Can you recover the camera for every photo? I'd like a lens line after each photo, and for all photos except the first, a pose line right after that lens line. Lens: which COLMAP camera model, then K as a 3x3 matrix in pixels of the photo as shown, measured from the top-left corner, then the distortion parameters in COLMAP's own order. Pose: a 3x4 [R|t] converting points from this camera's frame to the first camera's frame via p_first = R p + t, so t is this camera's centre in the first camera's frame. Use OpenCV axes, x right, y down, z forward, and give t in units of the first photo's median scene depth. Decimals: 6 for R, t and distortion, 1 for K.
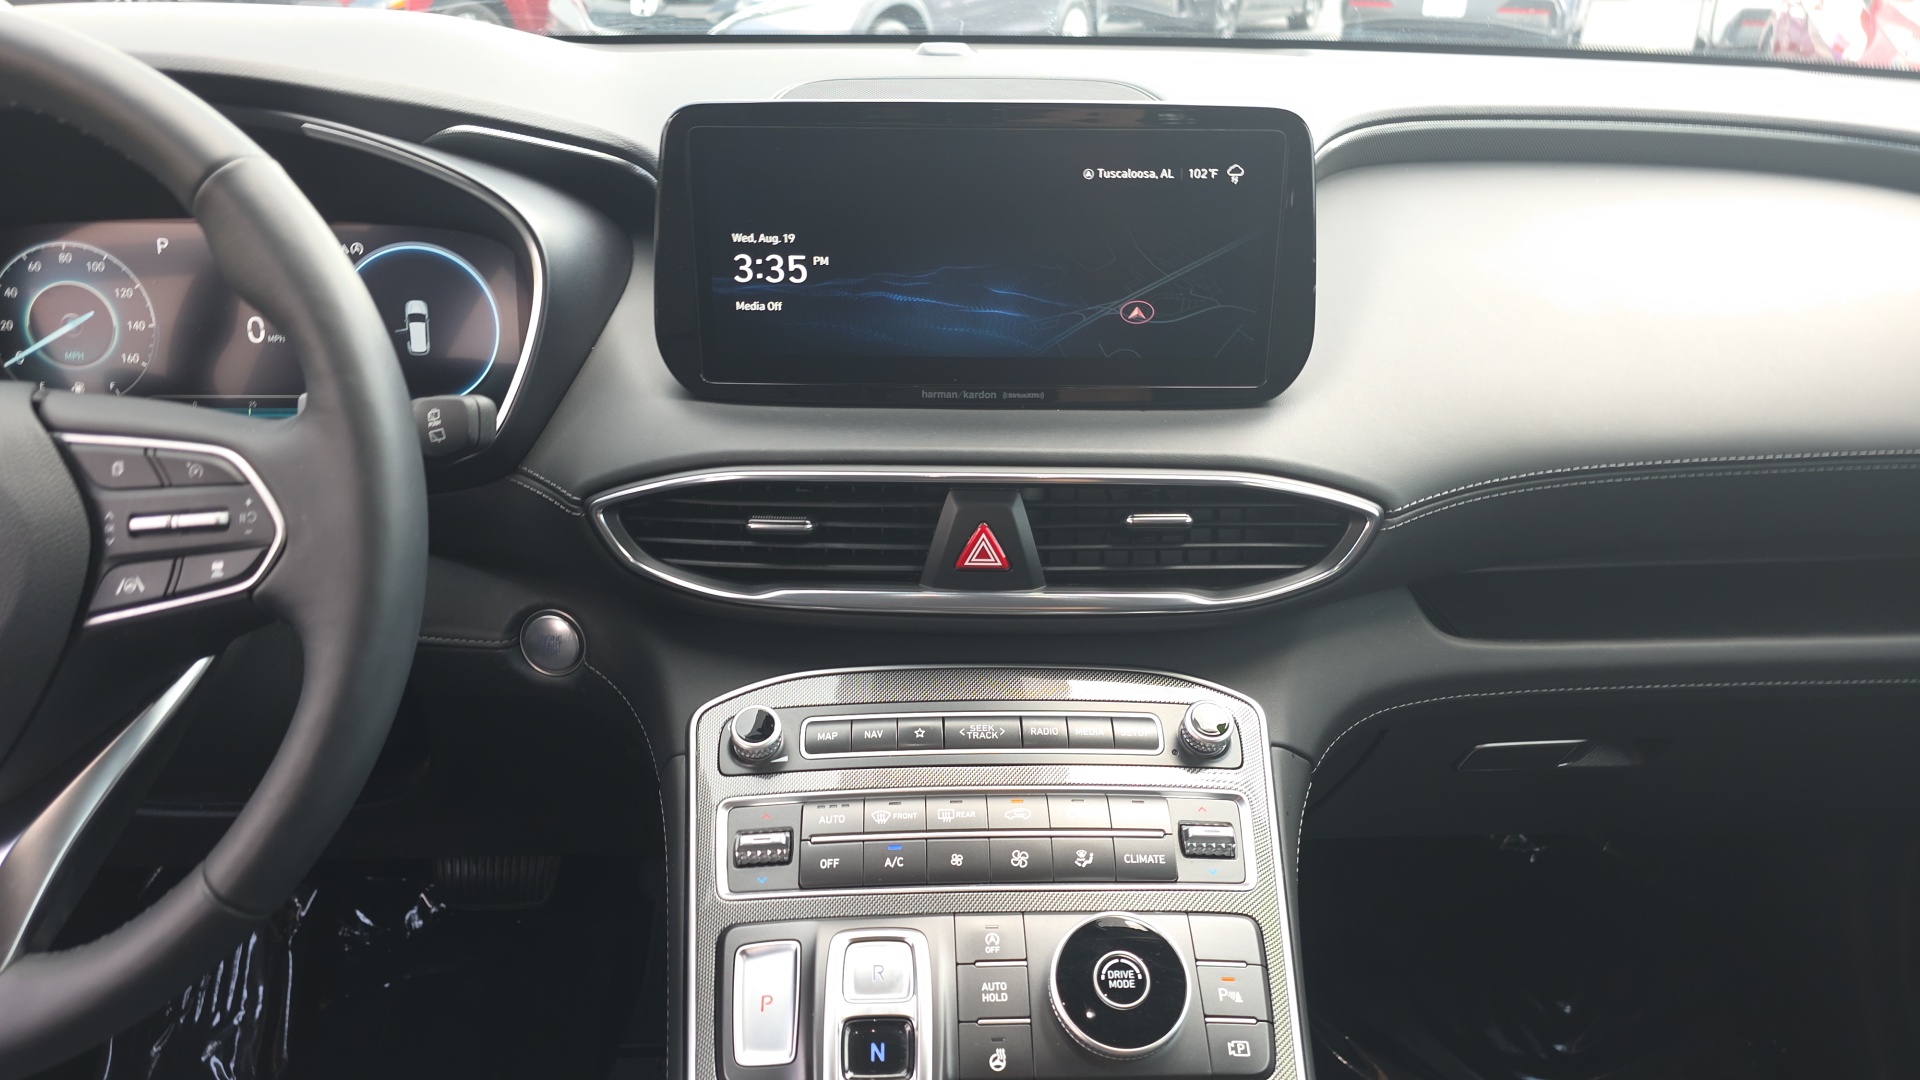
lens RADIAL K [[1310.7, 0, 960.0], [0, 1310.7, 540.0], [0, 0, 1]] dist [0.064447, -0.067112]
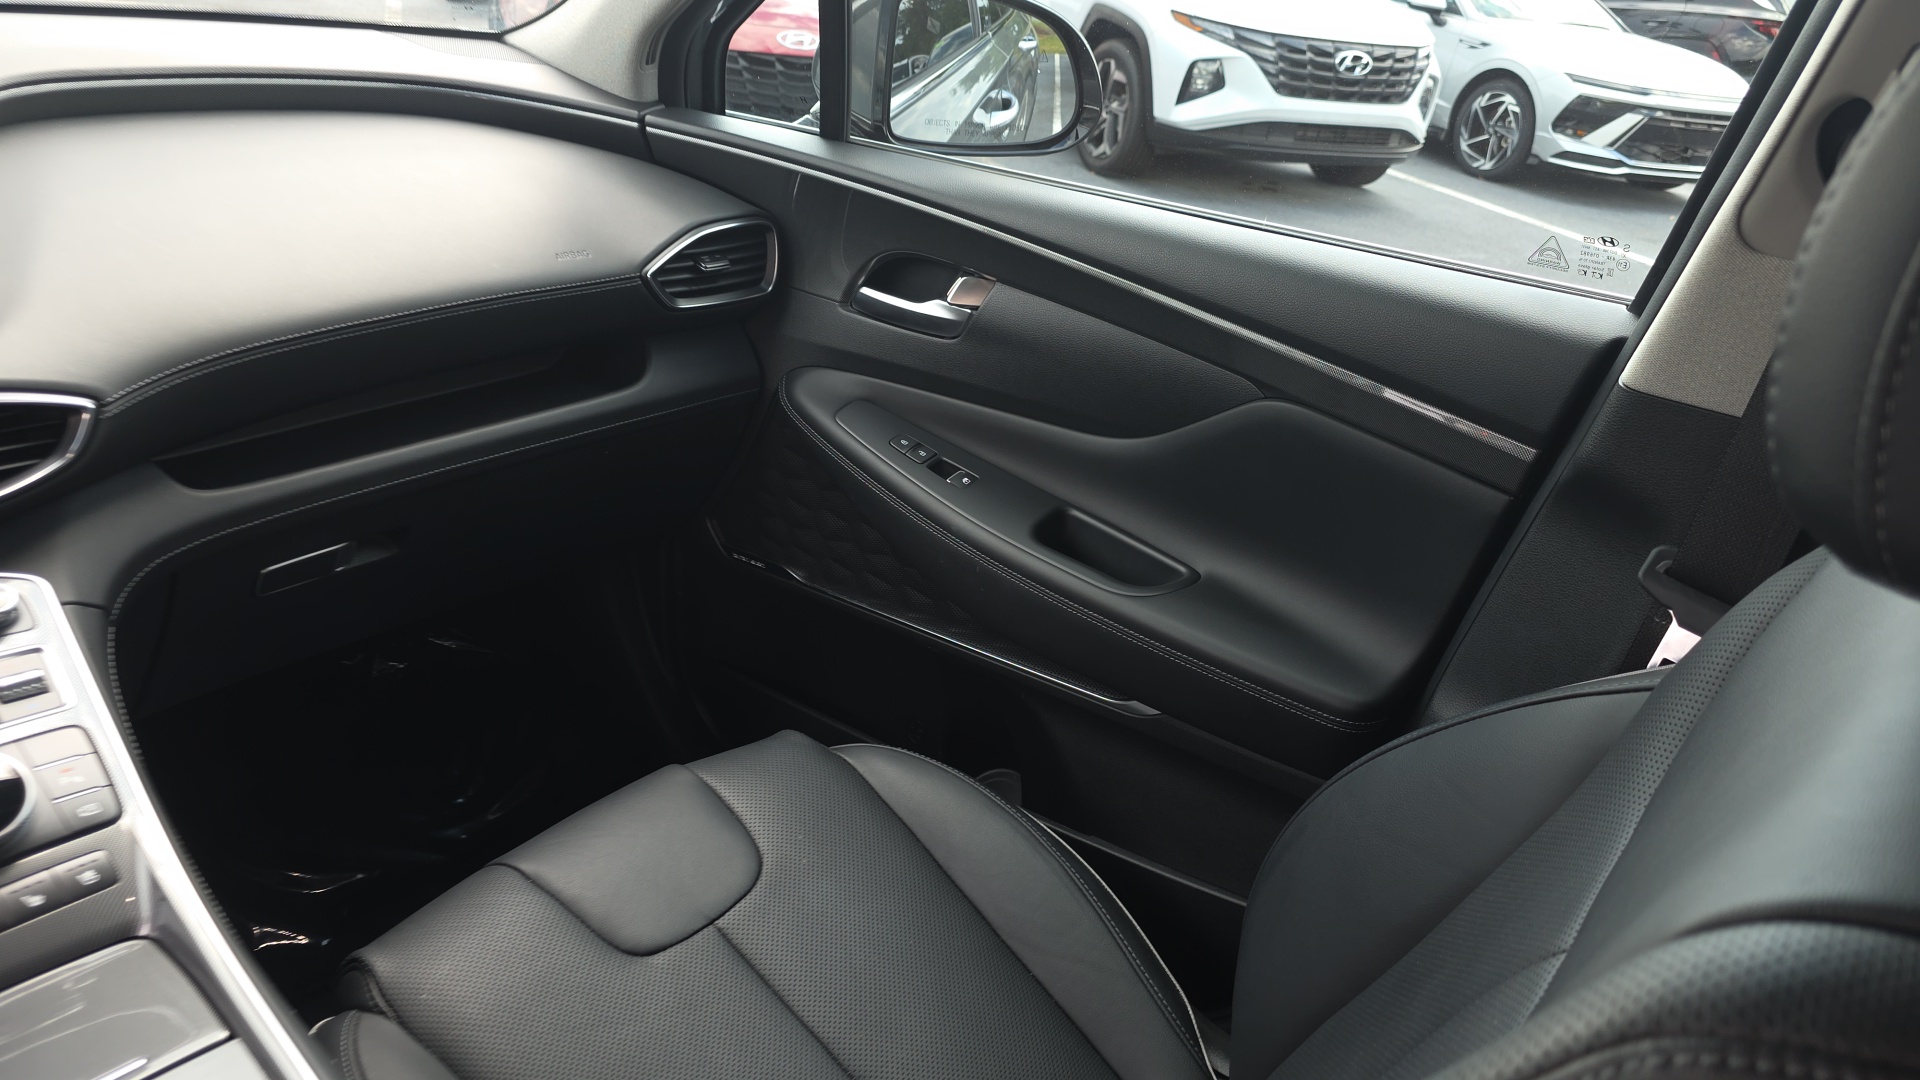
lens RADIAL K [[1293.9, 0, 987.3], [0, 1293.9, 534.2], [0, 0, 1]] dist [0.049944, -0.045532]
pose [[0.663699, -0.274391, 0.695854, -0.029513], [0.229456, 0.960121, 0.159745, 0.097665], [-0.711936, 0.053645, 0.700192, -0.523040]]
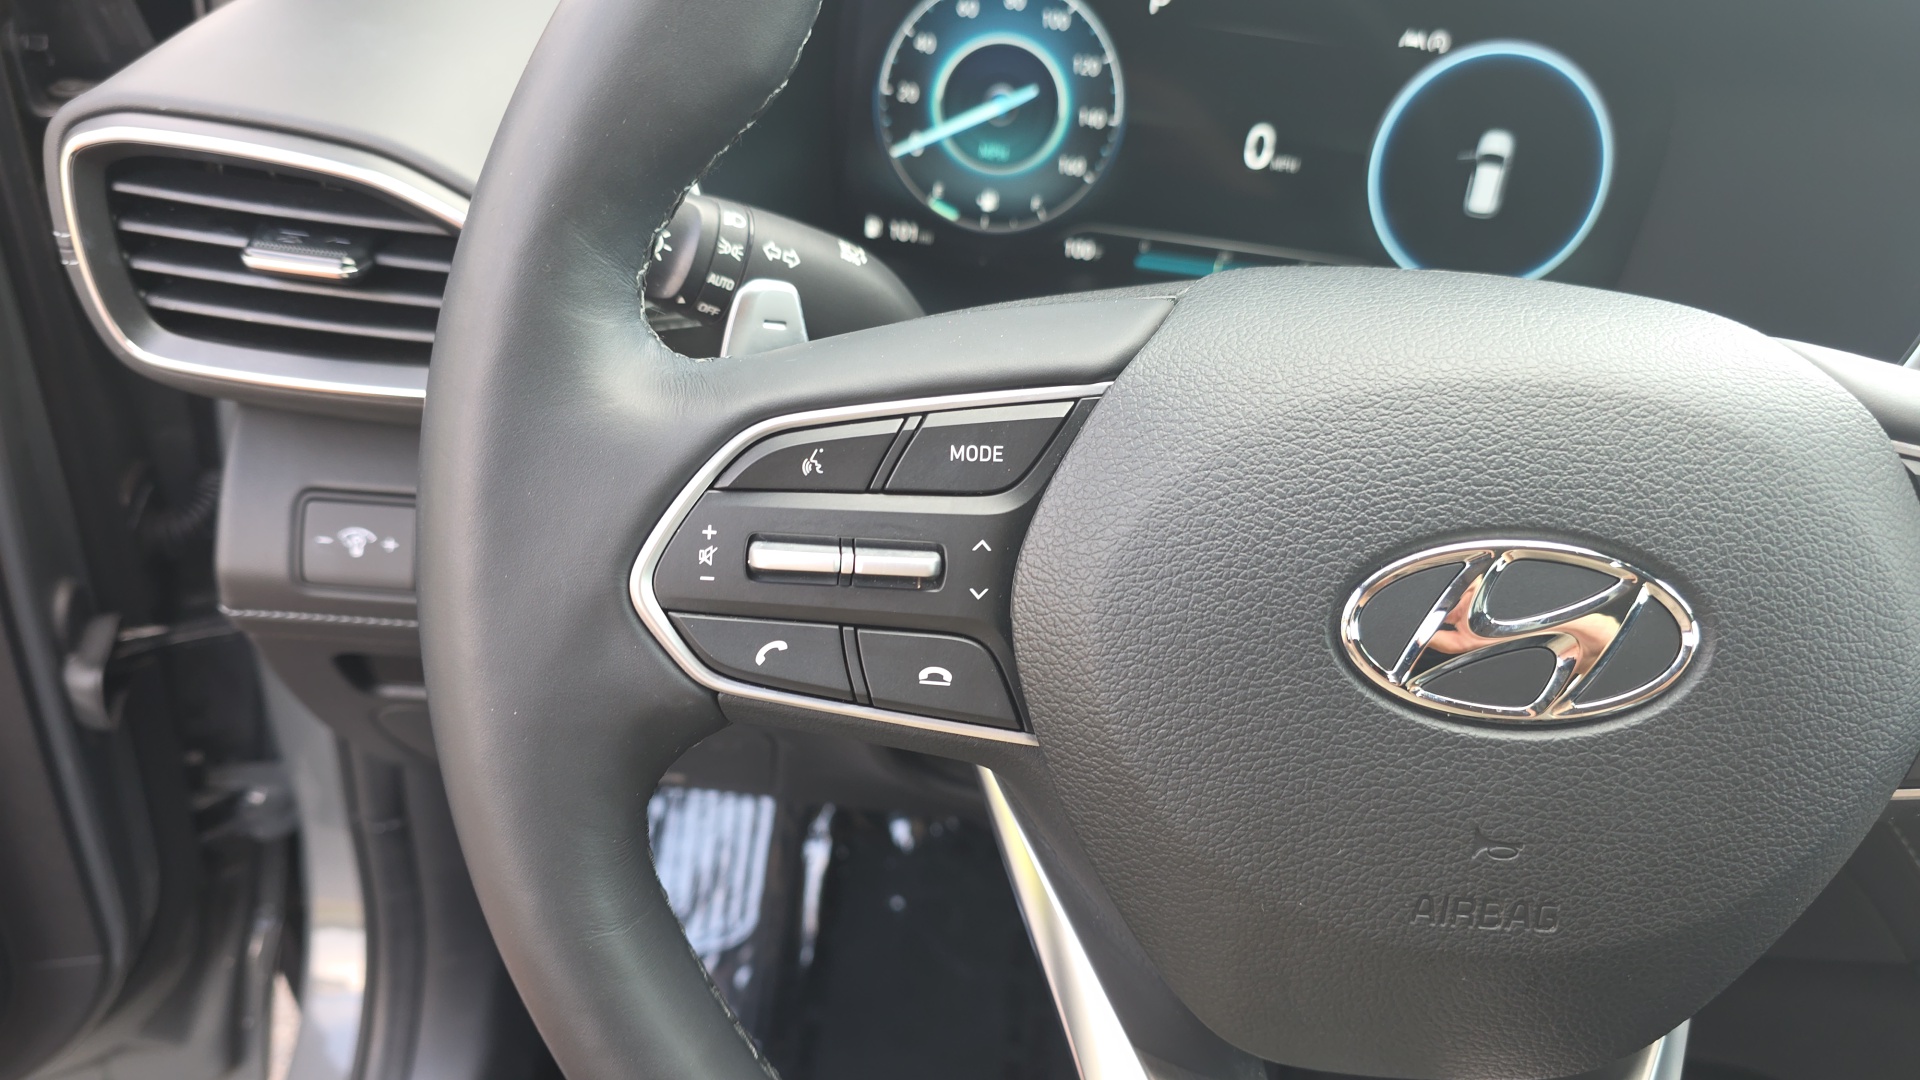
lens RADIAL K [[1341.9, 0, 944.5], [0, 1341.9, 563.5], [0, 0, 1]] dist [0.026611, -0.058773]
pose [[0.989999, 0.140123, -0.016342, -0.801790], [-0.135509, 0.976765, 0.166034, -0.053821], [0.039227, -0.162159, 0.985985, 0.352211]]
